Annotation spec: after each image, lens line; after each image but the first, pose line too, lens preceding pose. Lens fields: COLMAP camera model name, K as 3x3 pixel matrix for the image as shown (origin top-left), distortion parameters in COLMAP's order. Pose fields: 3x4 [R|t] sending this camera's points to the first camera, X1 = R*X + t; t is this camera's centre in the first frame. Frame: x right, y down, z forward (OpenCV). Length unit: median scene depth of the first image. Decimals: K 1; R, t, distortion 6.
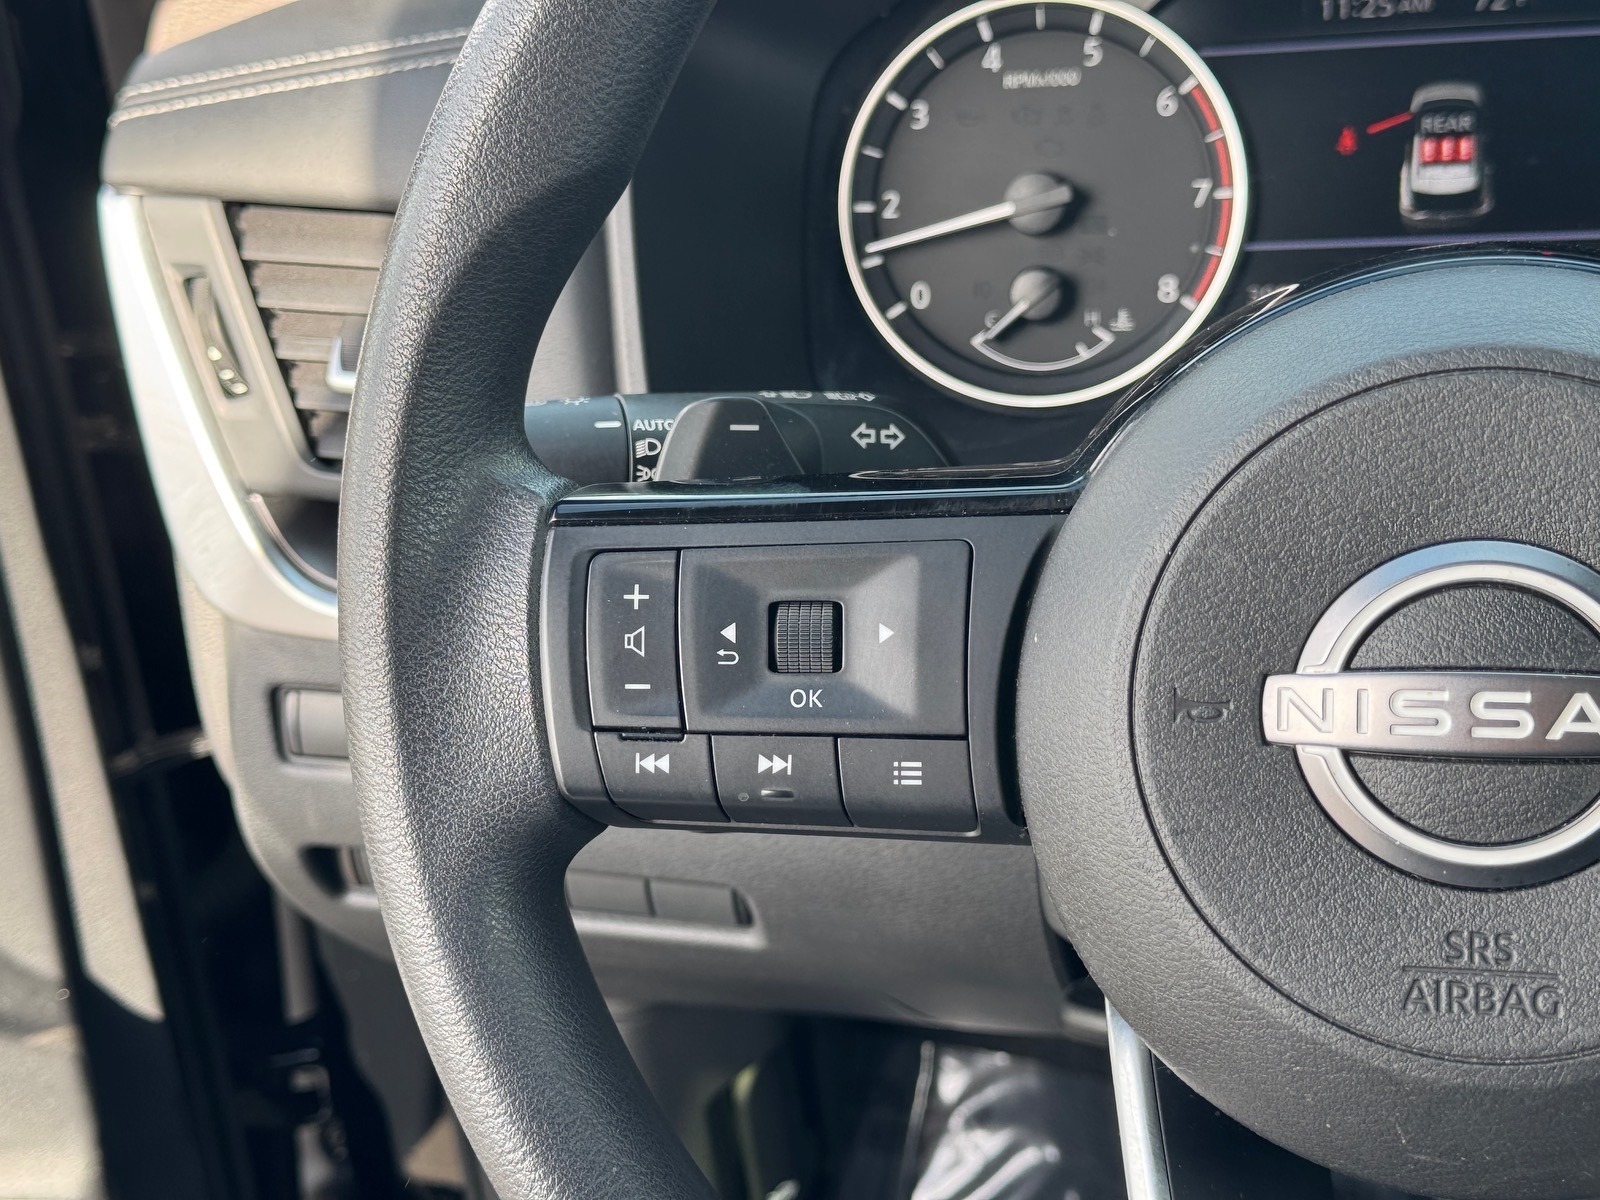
lens RADIAL K [[2251.9, 0, 787.1], [0, 2251.9, 621.4], [0, 0, 1]] dist [0.133006, 0.000000]
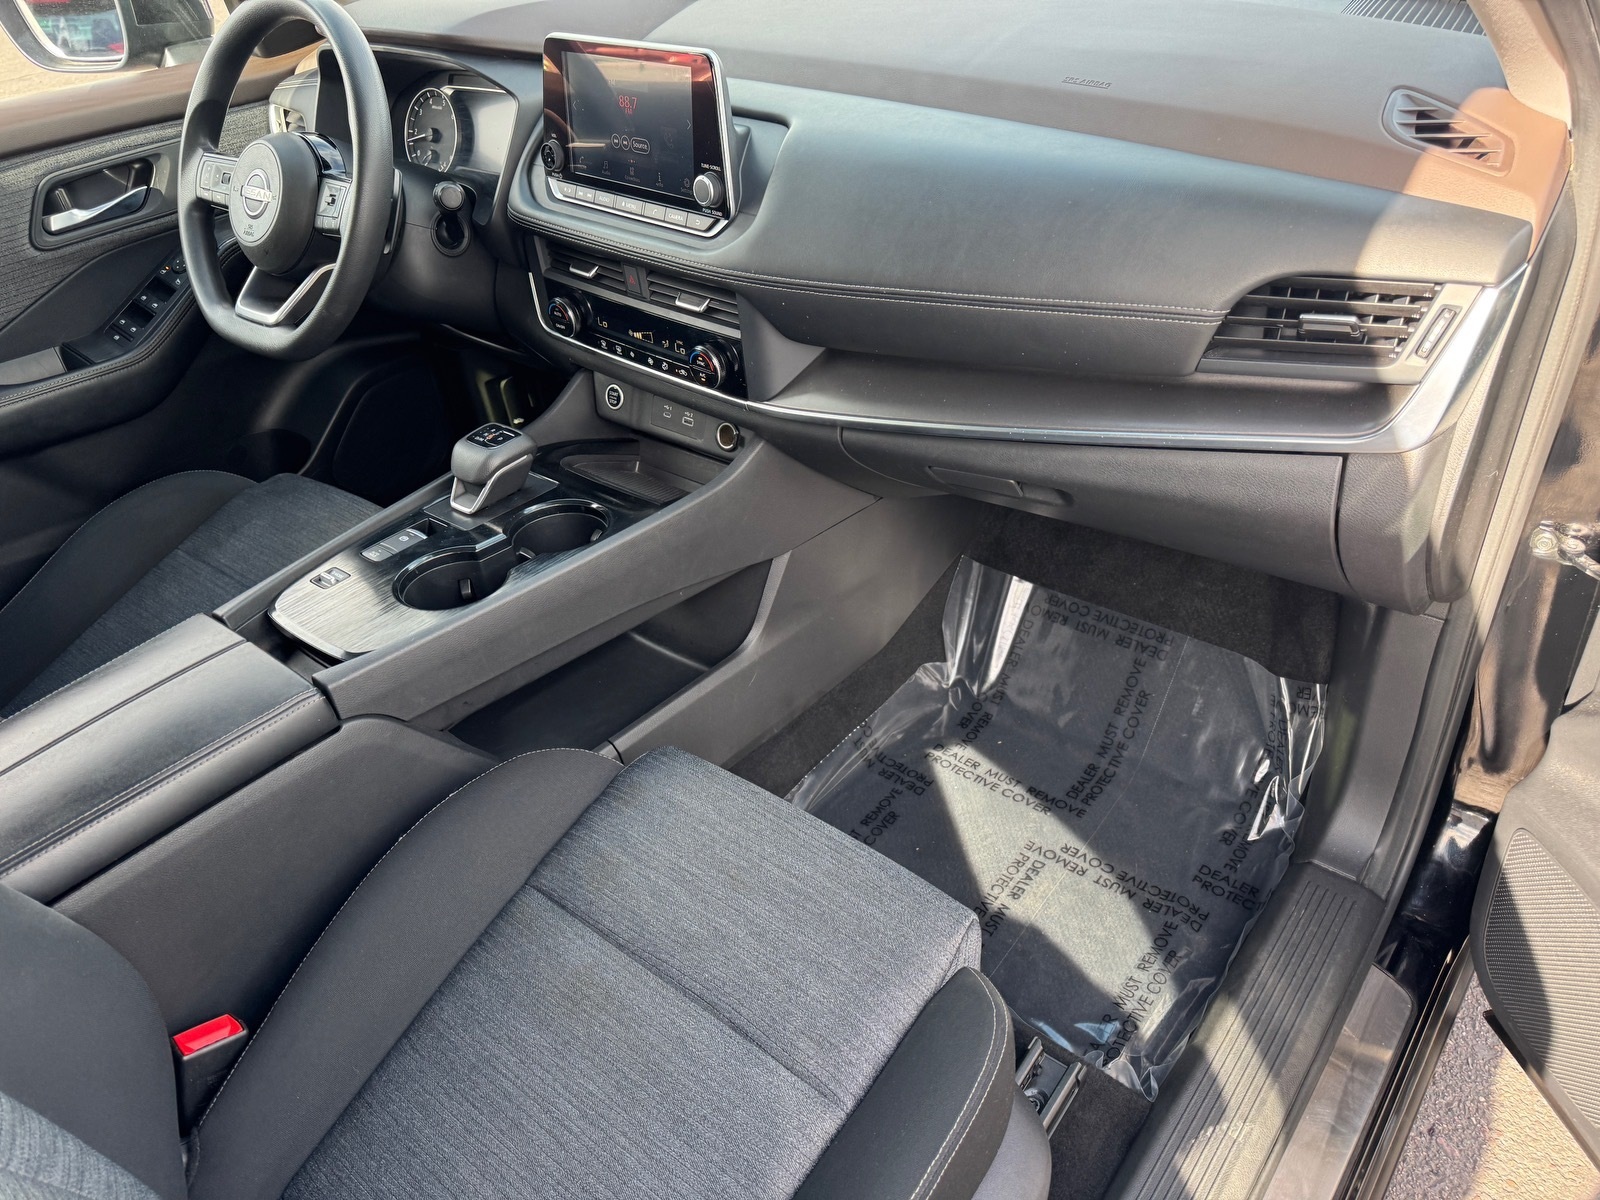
lens RADIAL K [[1141.8, 0, 793.4], [0, 1141.8, 620.7], [0, 0, 1]] dist [0.052455, -0.091270]
pose [[0.900459, 0.285168, -0.328410, 2.267880], [-0.217990, 0.949283, 0.226587, 0.078619], [0.376370, -0.132442, 0.916954, -1.240109]]
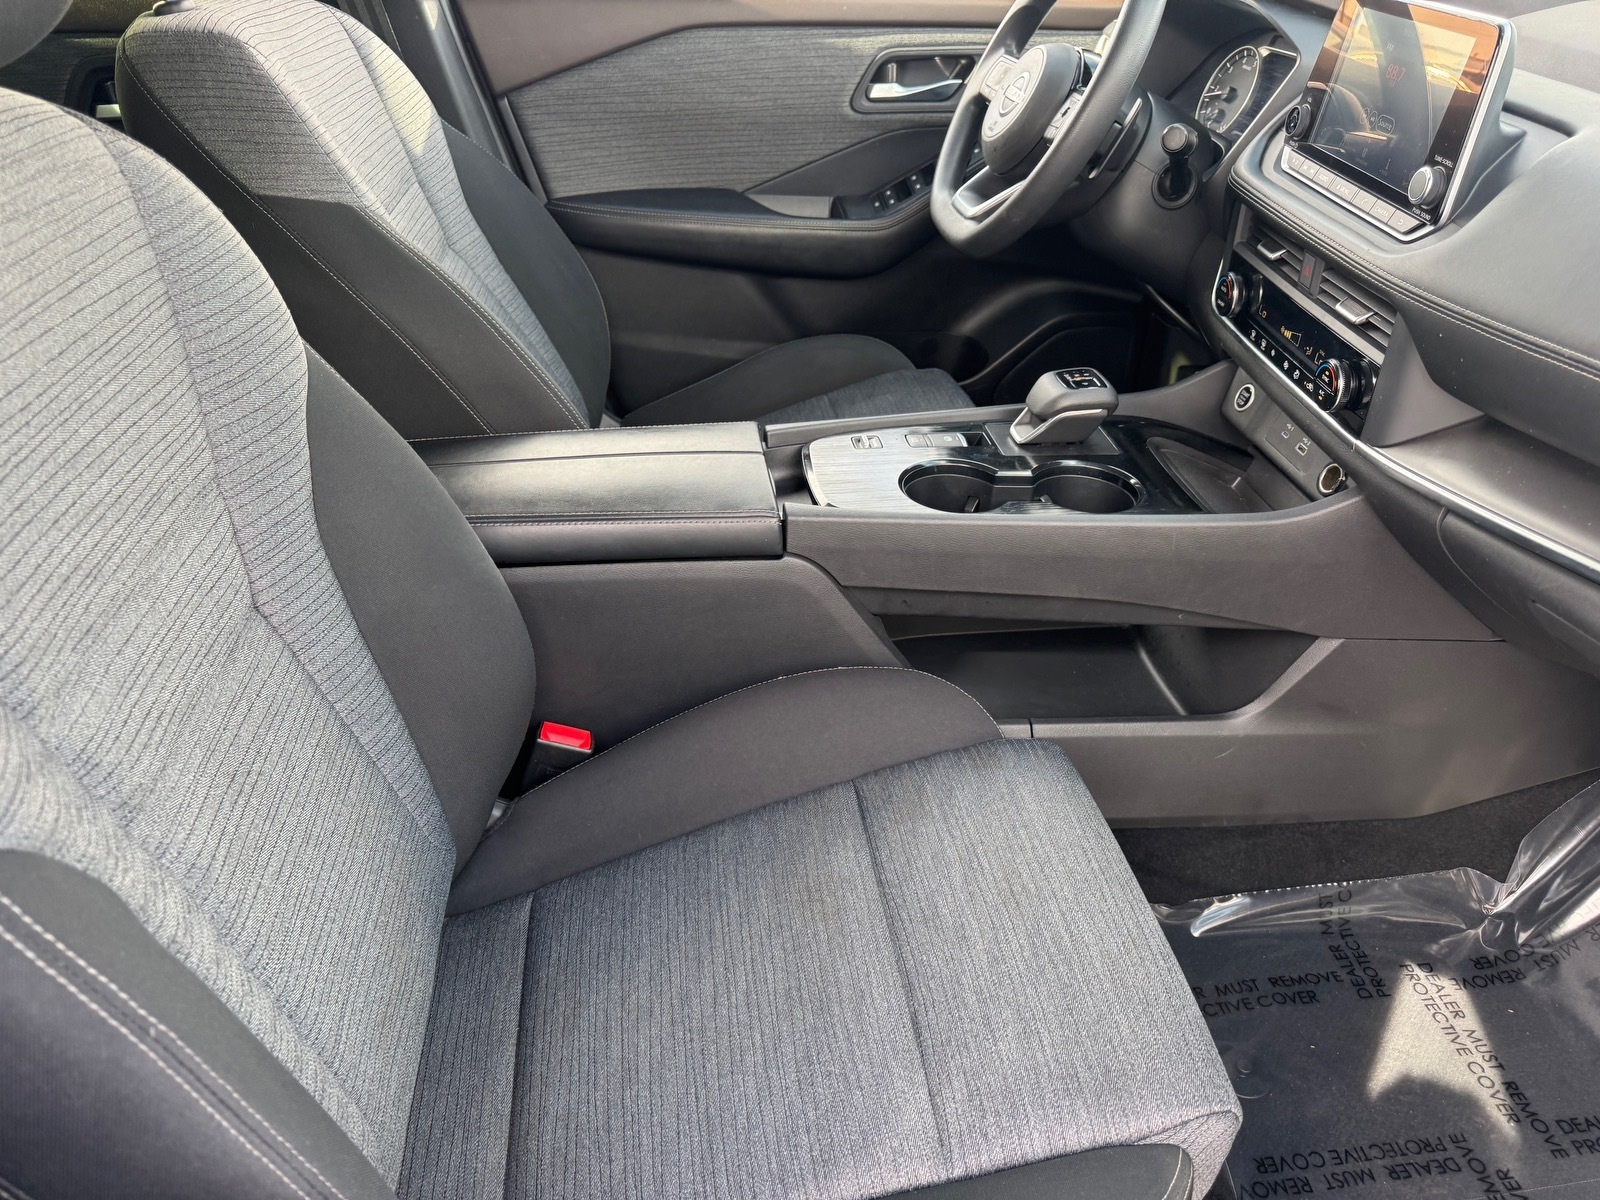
lens RADIAL K [[1141.8, 0, 773.6], [0, 1141.8, 611.5], [0, 0, 1]] dist [0.052455, -0.091270]
pose [[0.336189, 0.607606, -0.719578, 2.510859], [-0.473338, 0.769549, 0.428656, 0.060529], [0.814204, 0.196494, 0.546317, -0.901882]]
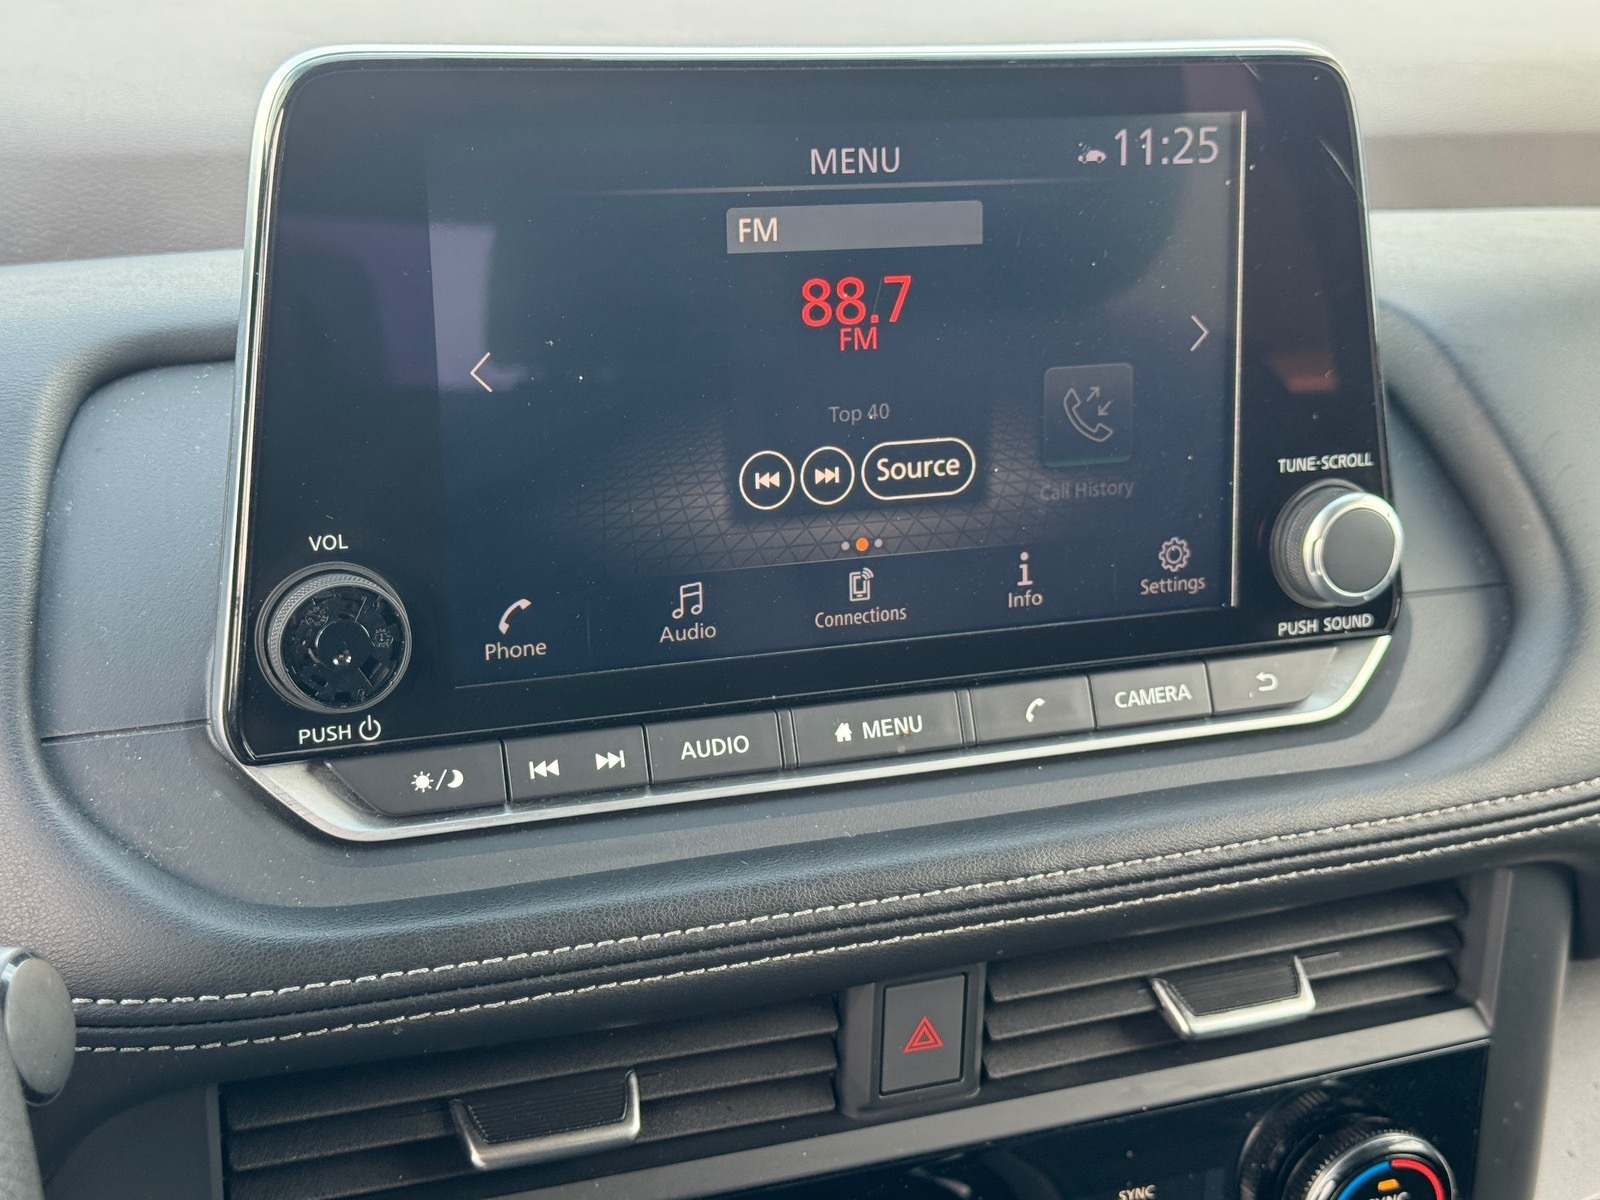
lens RADIAL K [[2251.9, 0, 793.1], [0, 2251.9, 602.0], [0, 0, 1]] dist [0.133006, 0.000000]
pose [[0.768047, -0.072208, 0.636310, 0.388490], [0.208997, 0.967481, -0.142478, -0.030636], [-0.605330, 0.242416, 0.758162, 0.041012]]
